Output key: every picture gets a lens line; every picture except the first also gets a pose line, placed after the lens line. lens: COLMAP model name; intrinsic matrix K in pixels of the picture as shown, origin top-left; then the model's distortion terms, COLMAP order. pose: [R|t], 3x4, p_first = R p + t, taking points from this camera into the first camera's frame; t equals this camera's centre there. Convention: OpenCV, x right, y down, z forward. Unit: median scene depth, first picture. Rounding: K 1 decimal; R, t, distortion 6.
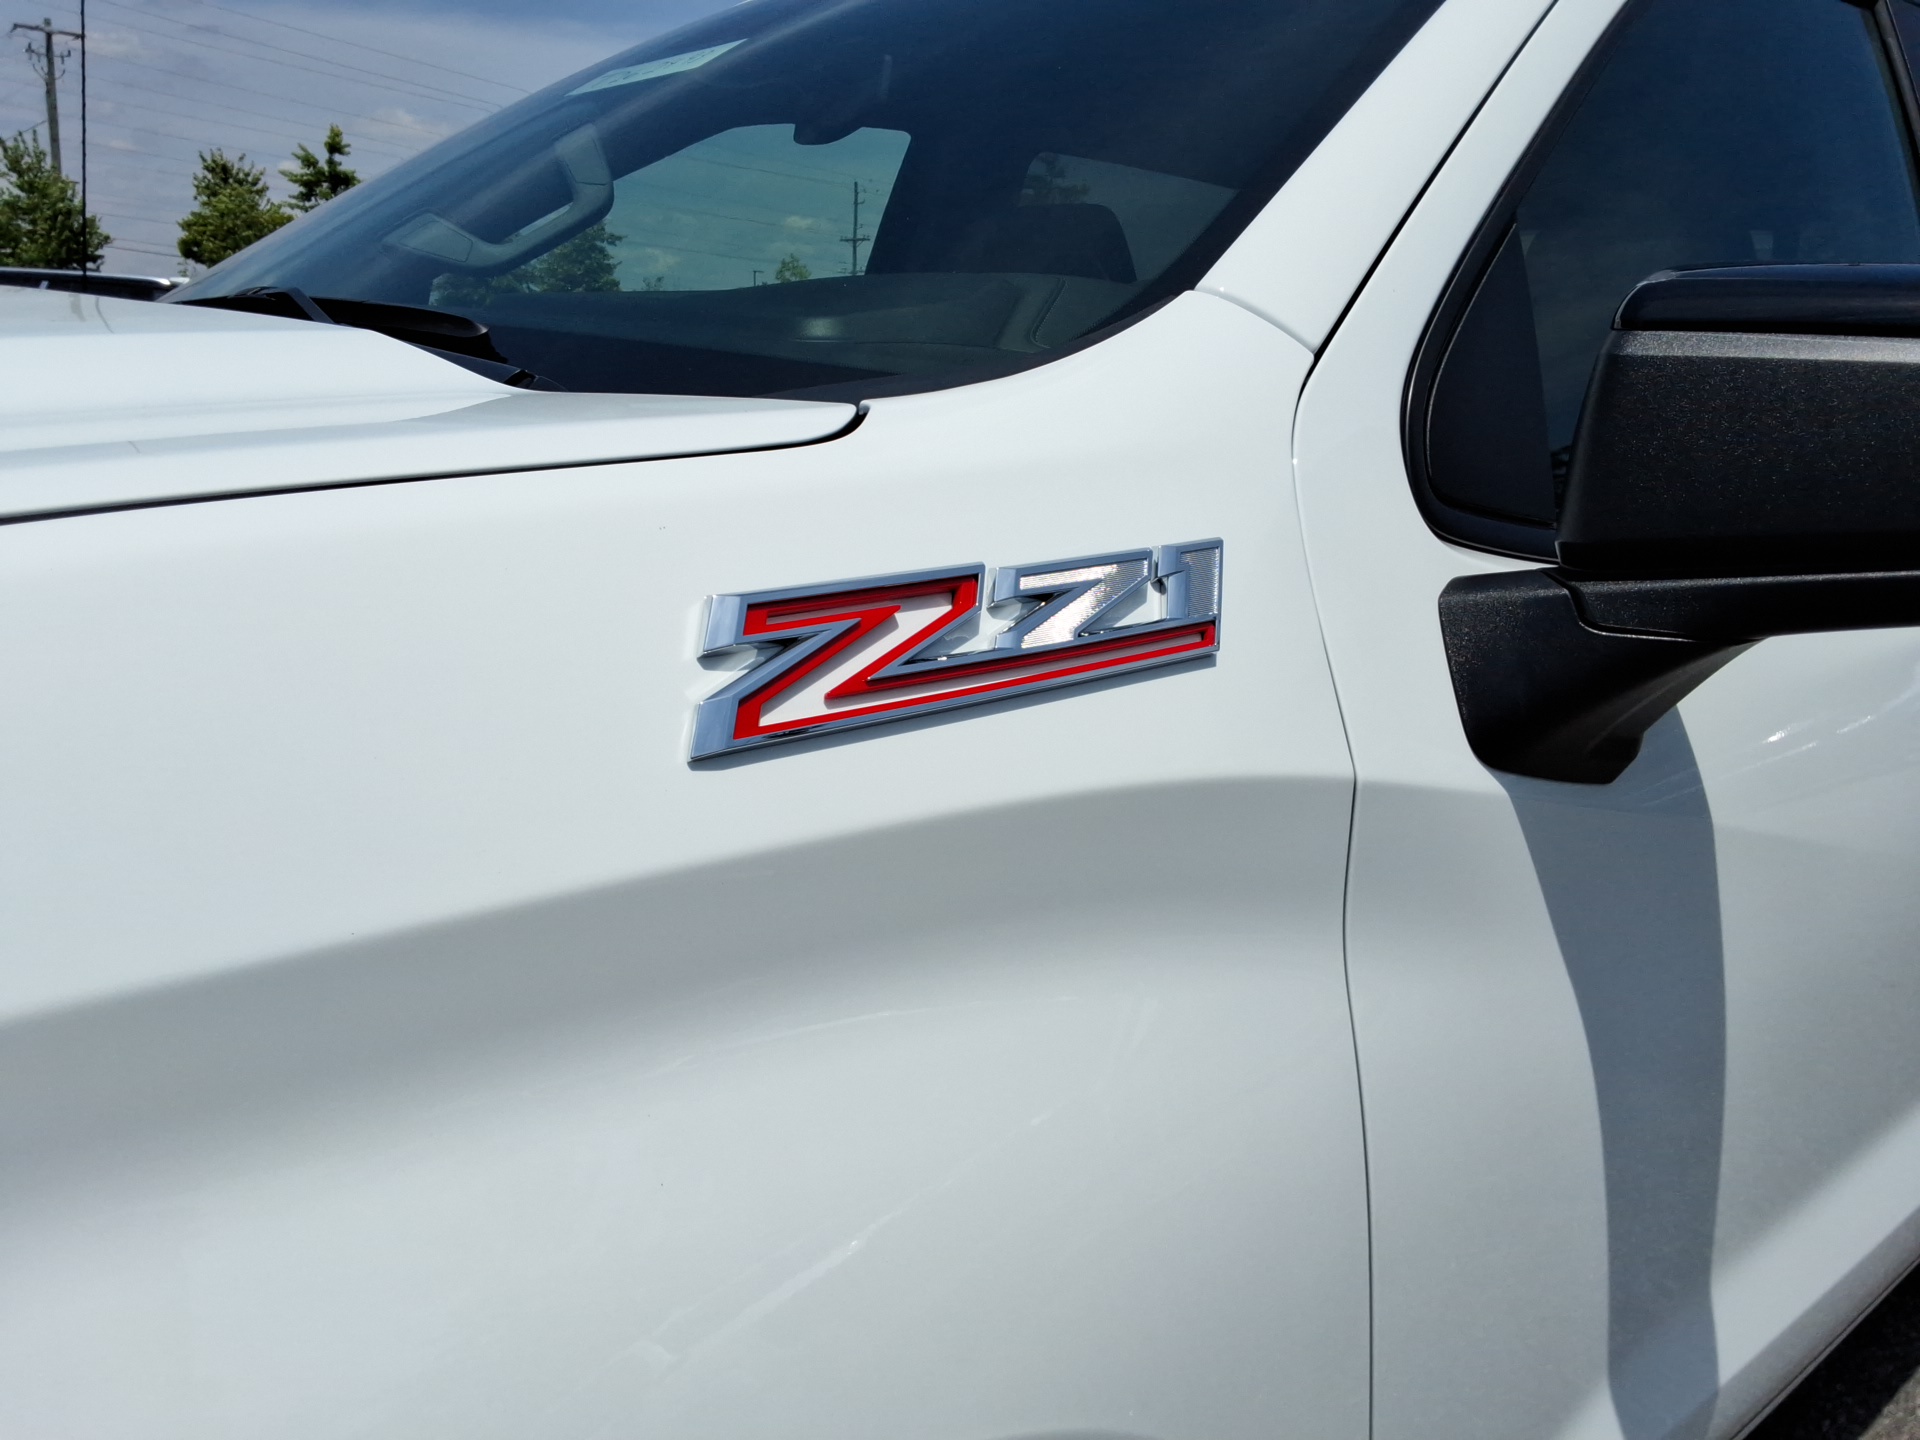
lens RADIAL K [[1554.2, 0, 960.0], [0, 1554.2, 733.1], [0, 0, 1]] dist [0.110774, -0.164919]
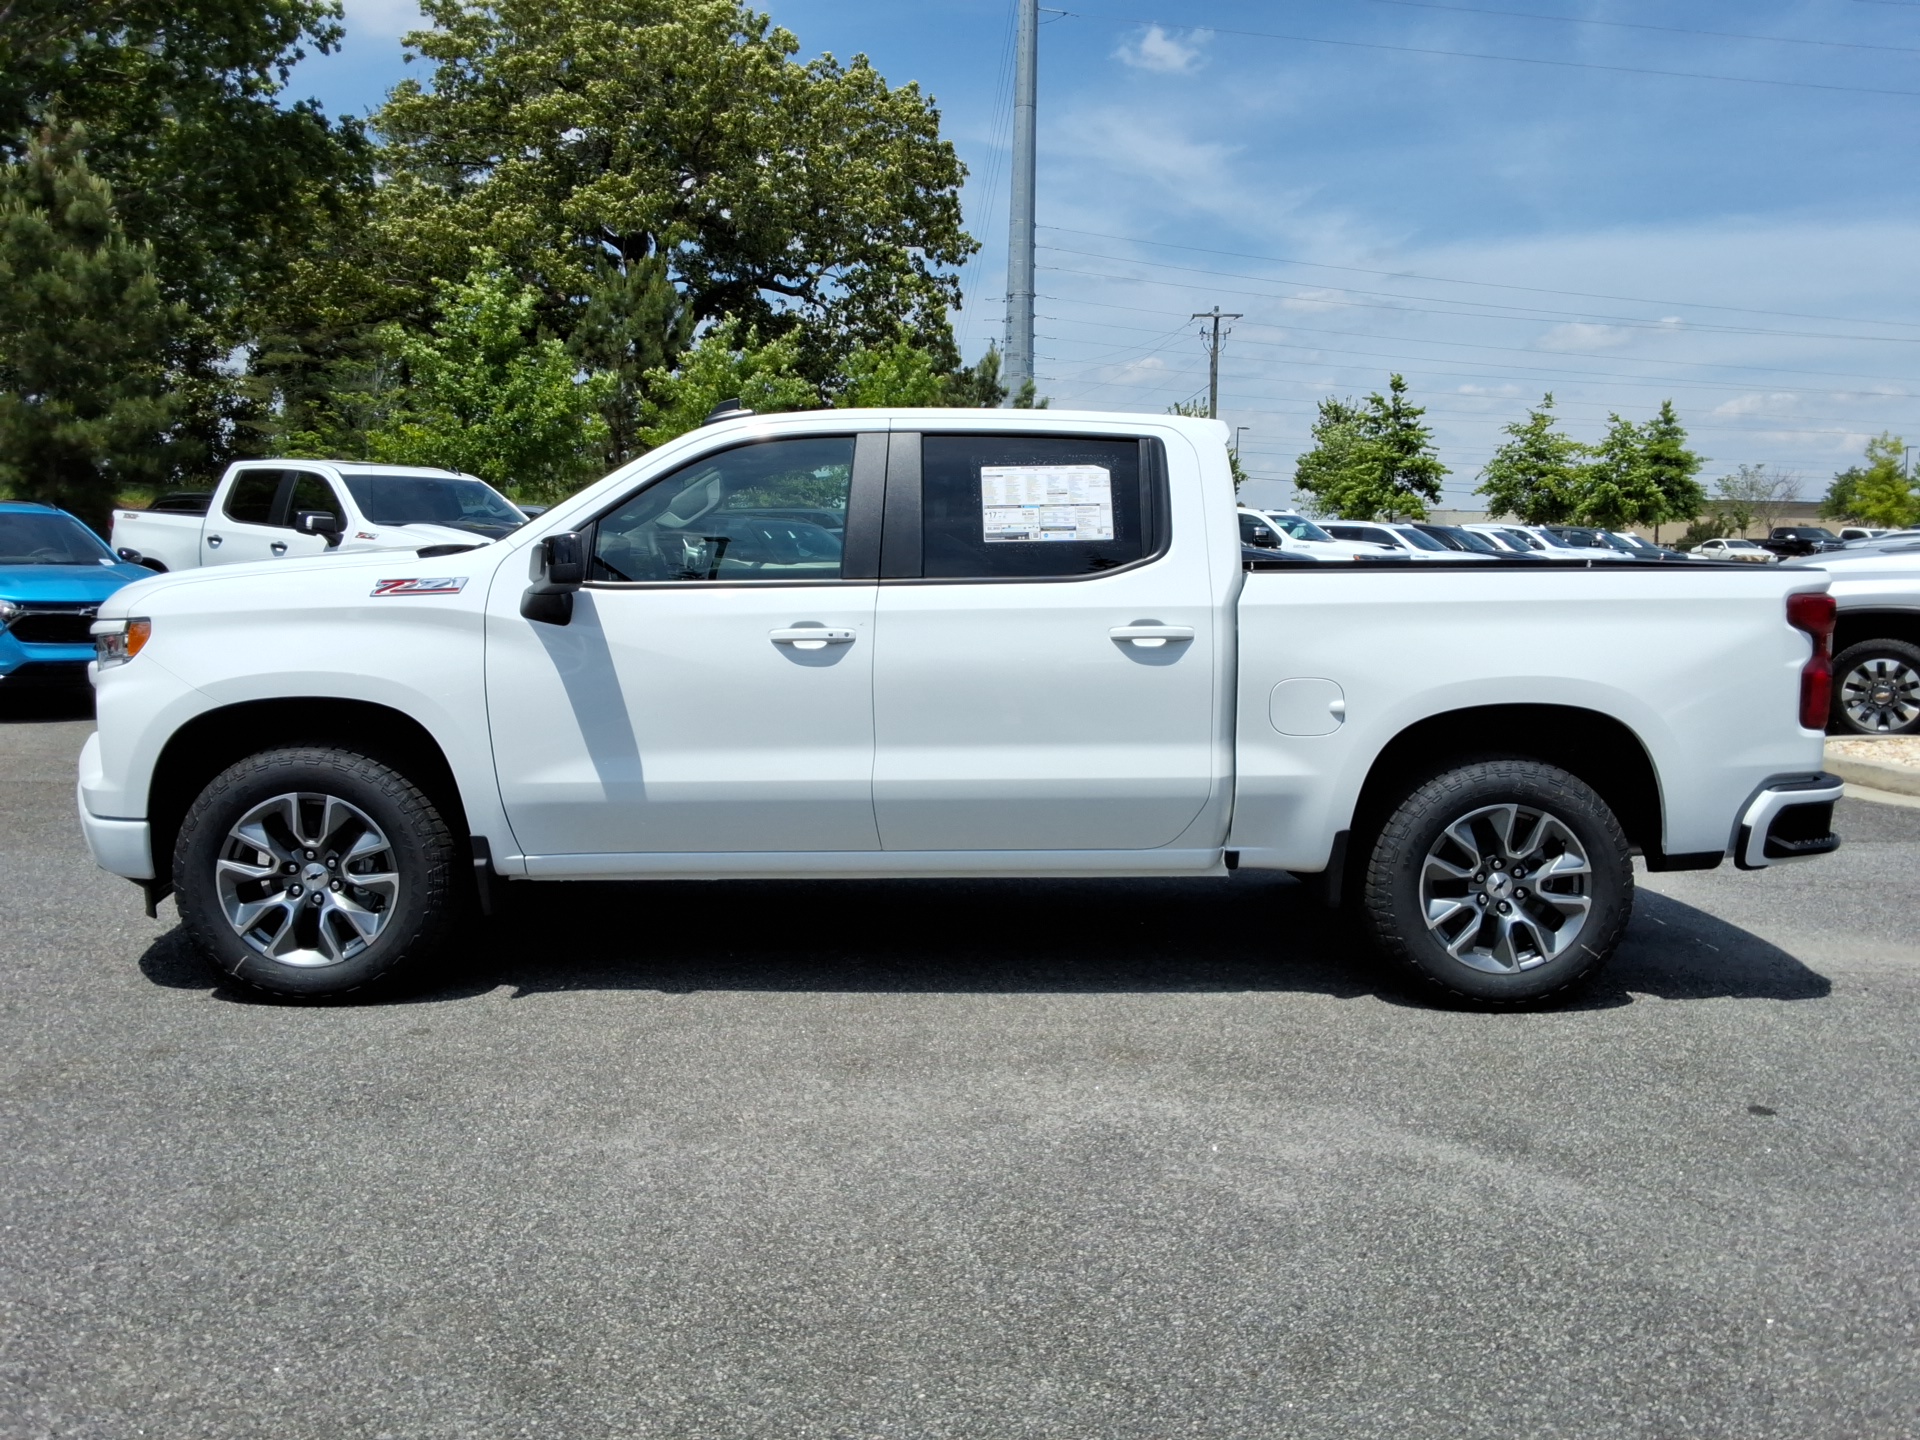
lens RADIAL K [[1554.2, 0, 974.4], [0, 1554.2, 691.8], [0, 0, 1]] dist [0.110774, -0.164919]
pose [[0.765039, 0.019234, -0.643697, 0.118832], [-0.114244, 0.987753, -0.106264, 0.016067], [0.633769, 0.154835, 0.757867, -0.051464]]
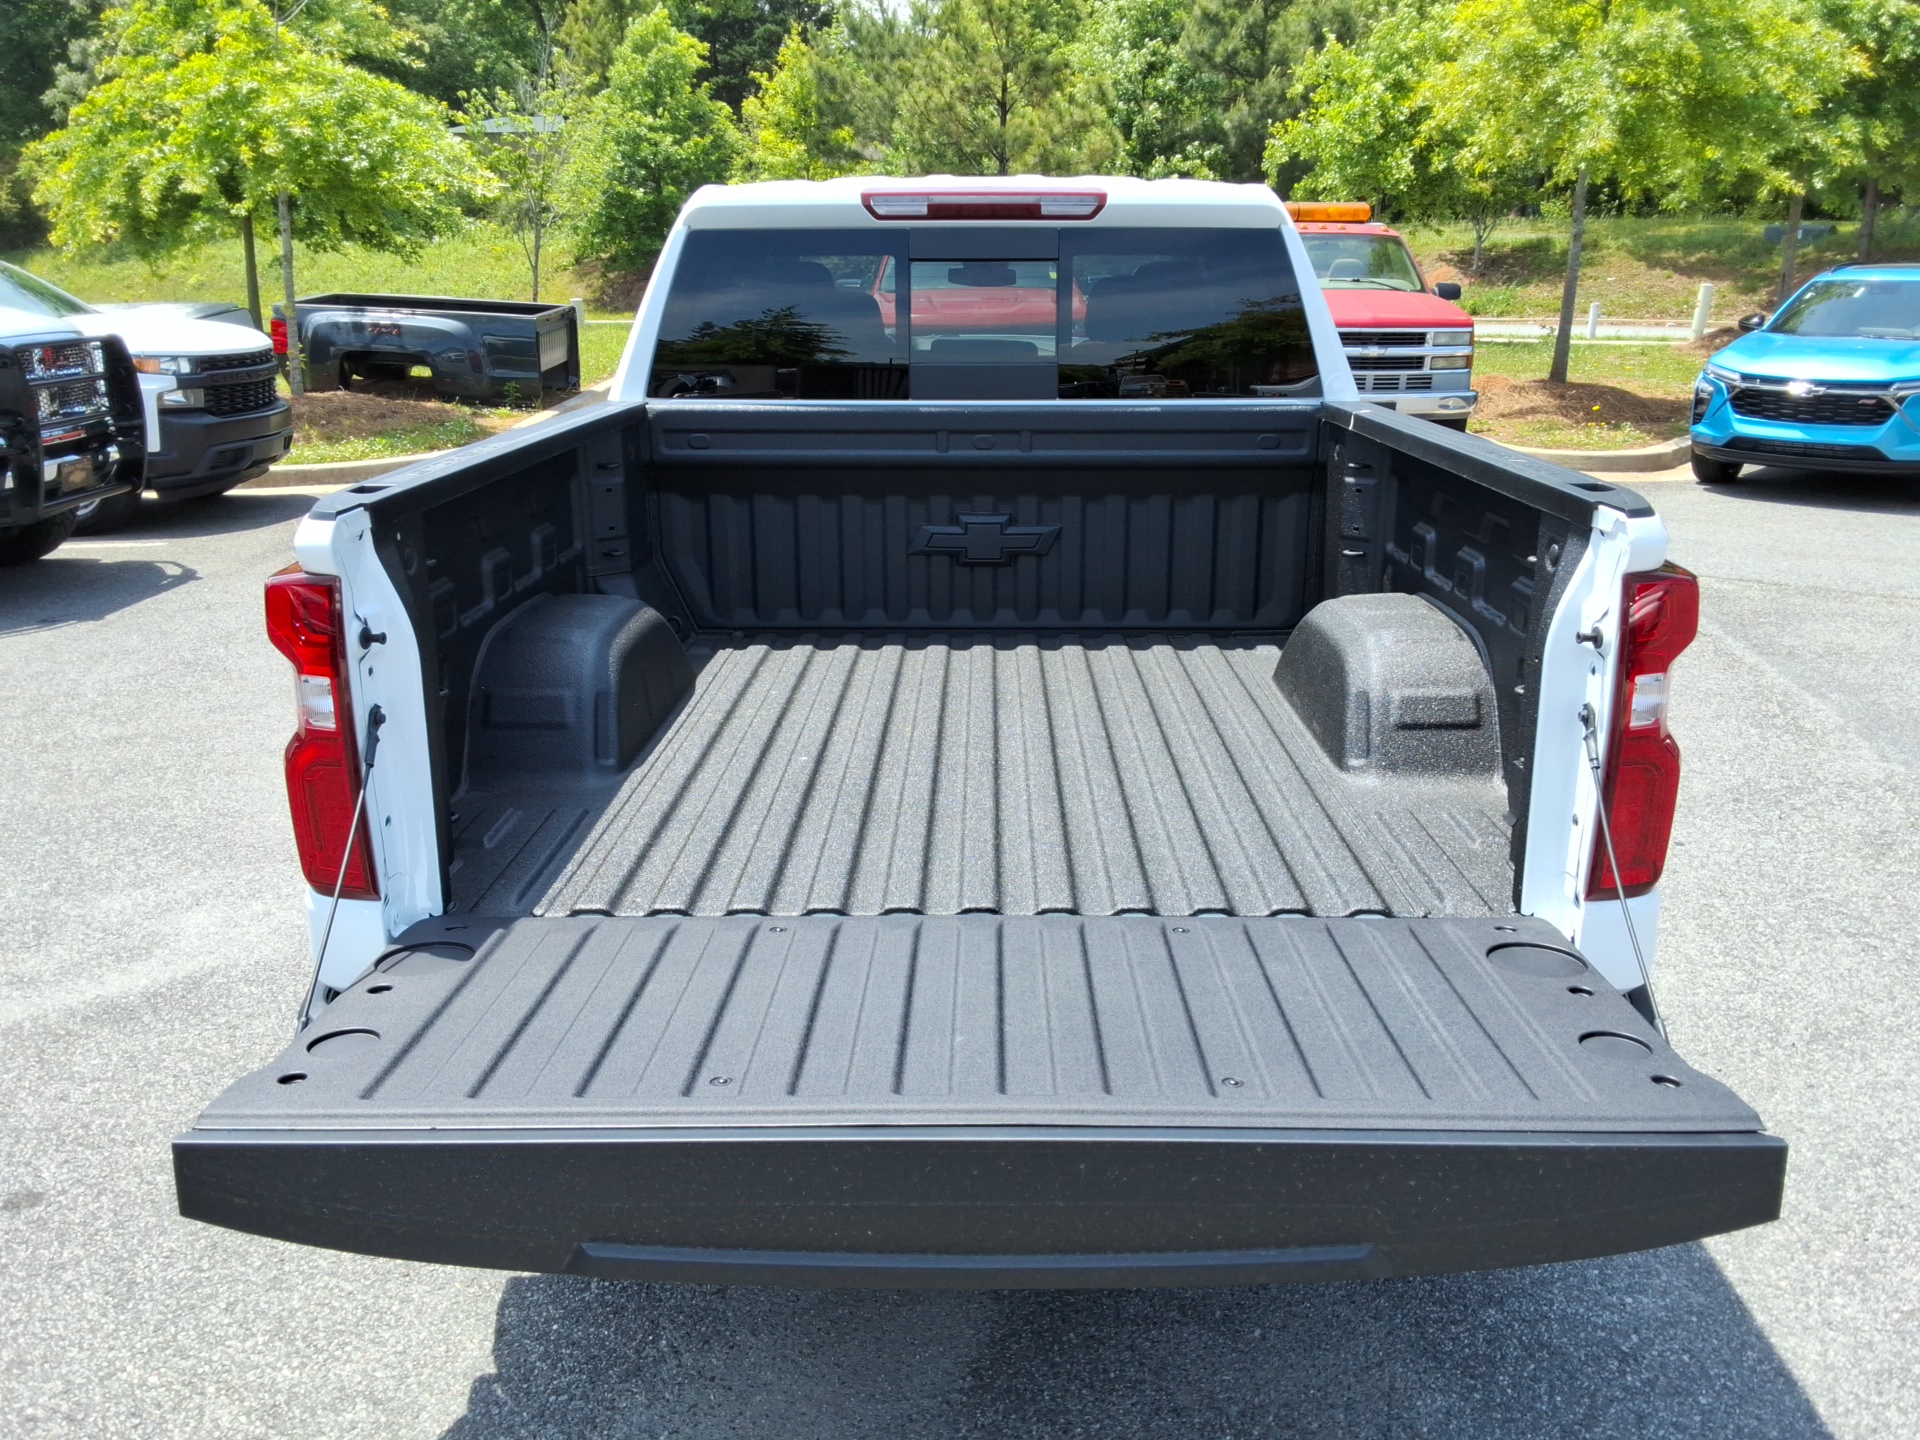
lens RADIAL K [[1554.2, 0, 985.9], [0, 1554.2, 679.7], [0, 0, 1]] dist [0.110774, -0.164919]
pose [[-0.673515, 0.137669, -0.726240, 0.111136], [-0.201206, 0.911258, 0.359341, -0.035612], [0.711262, 0.388145, -0.586046, 0.145784]]
